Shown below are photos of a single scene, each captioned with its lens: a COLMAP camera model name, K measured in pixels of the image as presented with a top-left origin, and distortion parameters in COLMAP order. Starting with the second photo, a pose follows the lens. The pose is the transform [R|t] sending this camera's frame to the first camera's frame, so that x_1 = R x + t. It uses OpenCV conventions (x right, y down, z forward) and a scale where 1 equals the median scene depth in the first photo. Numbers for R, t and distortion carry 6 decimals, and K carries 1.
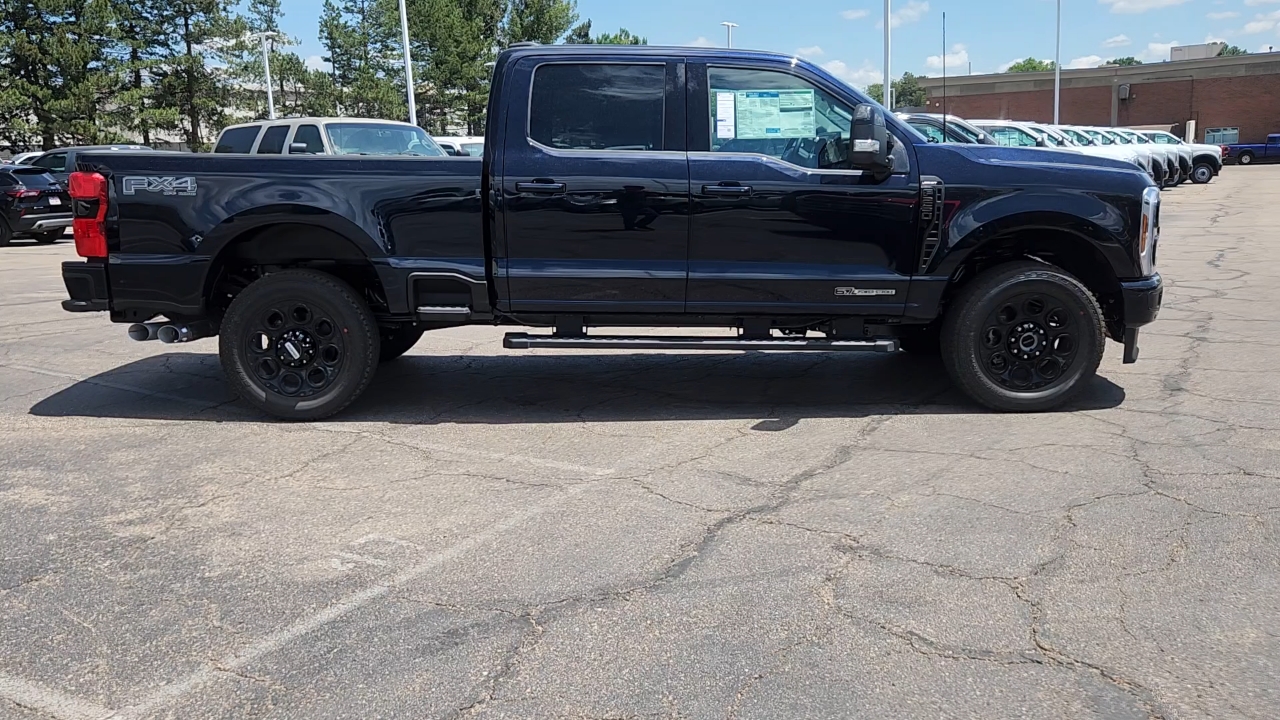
lens RADIAL K [[1087.3, 0, 622.3], [0, 1087.3, 362.8], [0, 0, 1]] dist [0.019400, 0.003241]
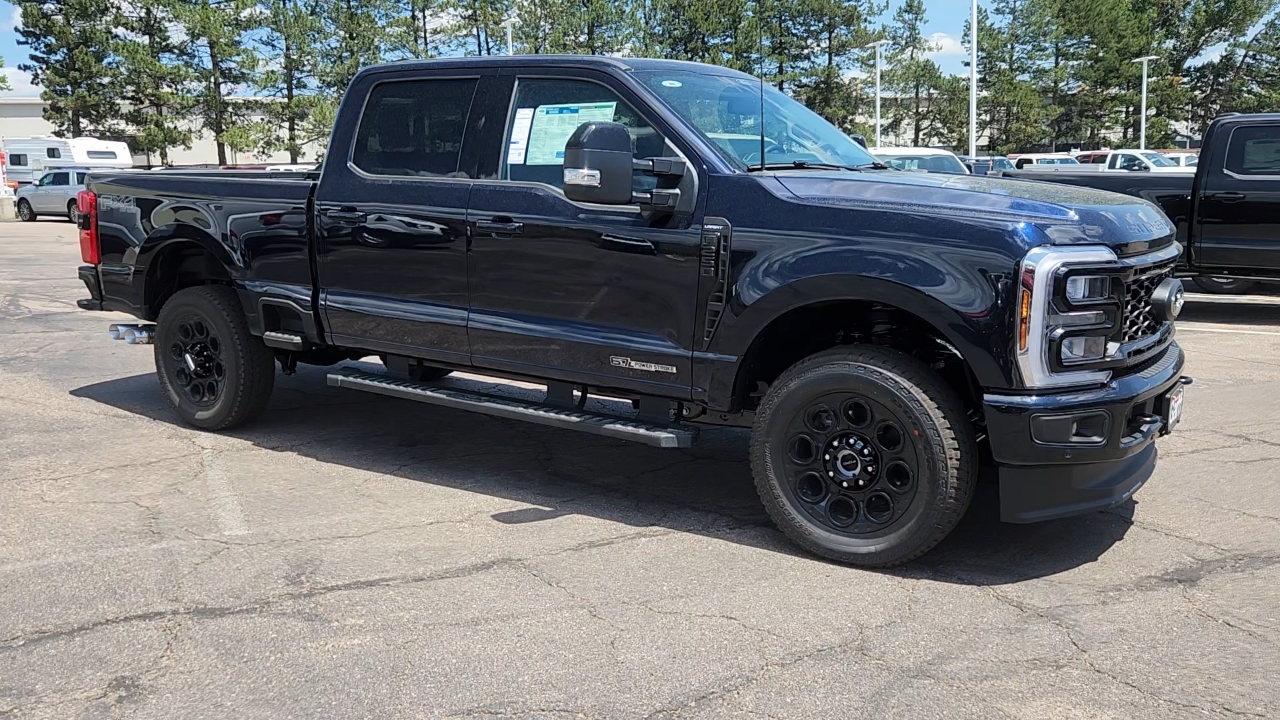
lens RADIAL K [[1084.9, 0, 623.6], [0, 1084.9, 366.1], [0, 0, 1]] dist [0.020987, 0.001782]
pose [[0.826644, 0.107981, -0.552268, 0.621866], [-0.108670, 0.993575, 0.031607, -0.085560], [0.552133, 0.033888, 0.833067, 0.348993]]
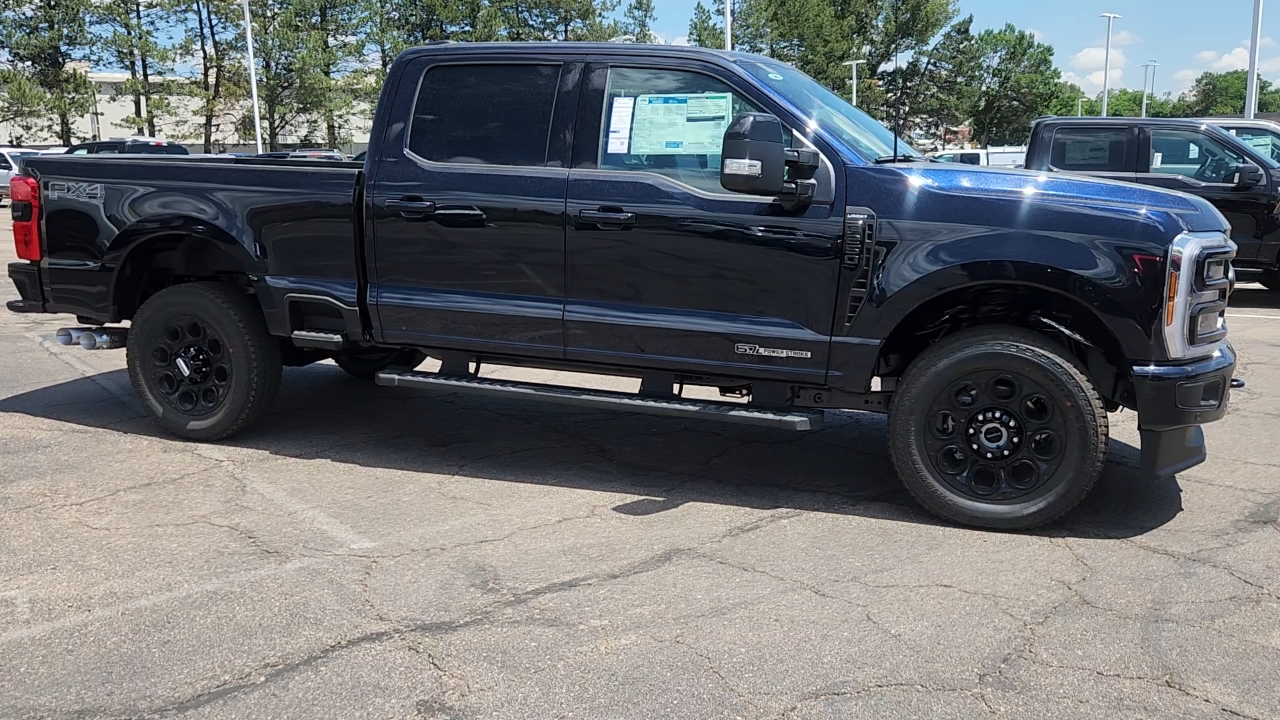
lens RADIAL K [[1084.9, 0, 623.6], [0, 1084.9, 366.1], [0, 0, 1]] dist [0.020987, 0.001782]
pose [[0.941093, 0.080306, -0.328475, 0.372377], [-0.079234, 0.996717, 0.016672, -0.058210], [0.328735, 0.010336, 0.944366, 0.220748]]
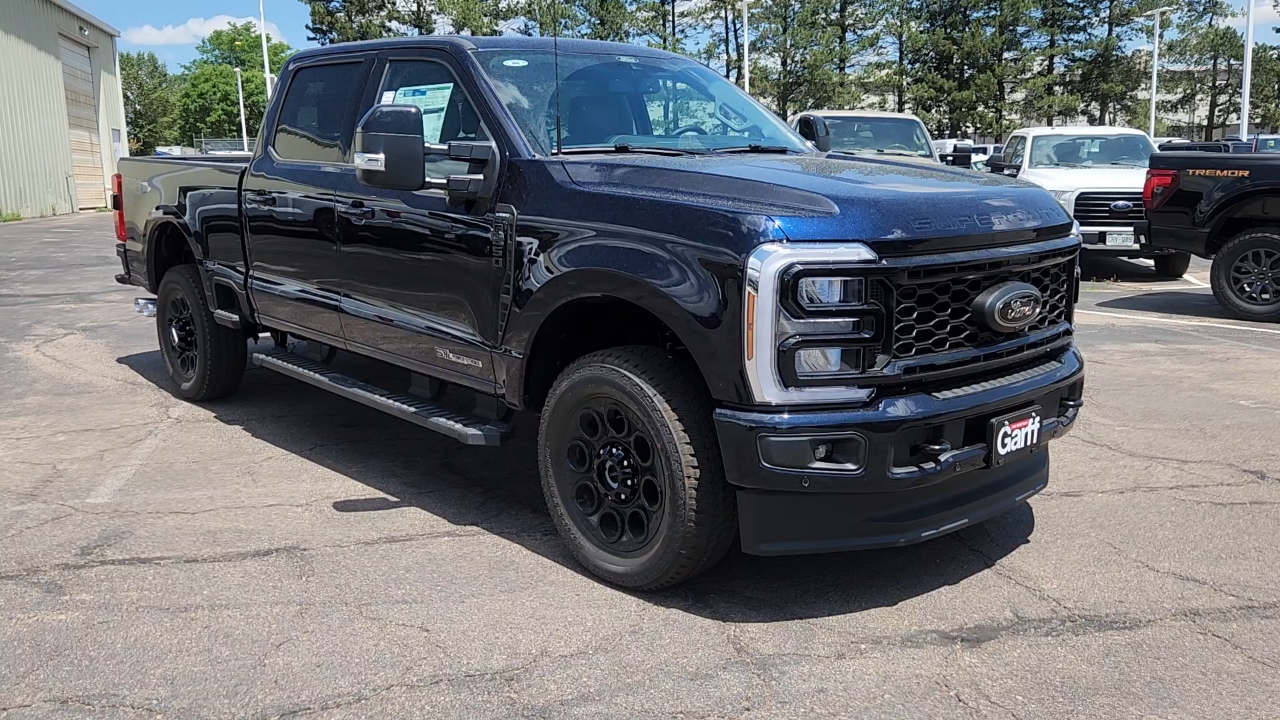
lens RADIAL K [[1087.3, 0, 622.3], [0, 1087.3, 362.8], [0, 0, 1]] dist [0.019400, 0.003241]
pose [[0.666229, 0.147771, -0.730960, 0.819345], [-0.138435, 0.987641, 0.073485, -0.128822], [0.732785, 0.052233, 0.678452, 0.571739]]
